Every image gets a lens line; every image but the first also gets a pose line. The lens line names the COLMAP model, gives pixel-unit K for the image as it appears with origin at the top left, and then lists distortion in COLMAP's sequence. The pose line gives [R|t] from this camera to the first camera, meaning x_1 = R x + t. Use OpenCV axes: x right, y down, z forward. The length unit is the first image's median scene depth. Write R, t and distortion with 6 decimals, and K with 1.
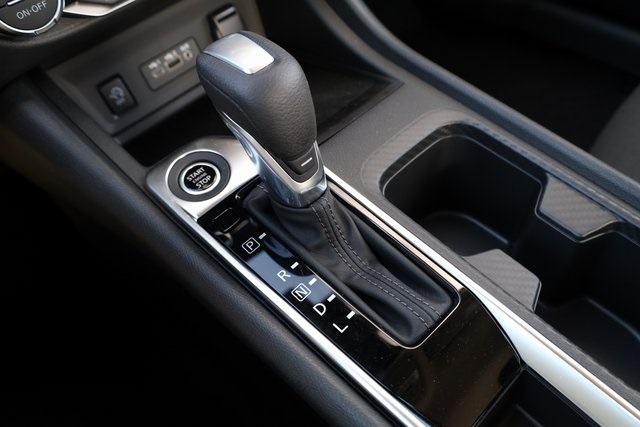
lens RADIAL K [[517.5, 0, 320.0], [0, 517.5, 213.5], [0, 0, 1]] dist [0.002965, 0.001327]
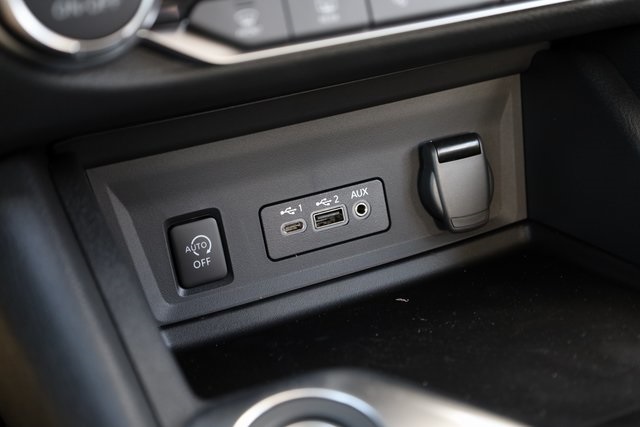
lens RADIAL K [[931.4, 0, 320.0], [0, 931.4, 213.5], [0, 0, 1]] dist [0.029566, 0.022167]
pose [[0.940145, 0.198922, -0.276691, -0.052118], [-0.290142, 0.893109, -0.343765, 0.007818], [0.178732, 0.403469, 0.897367, 0.226044]]
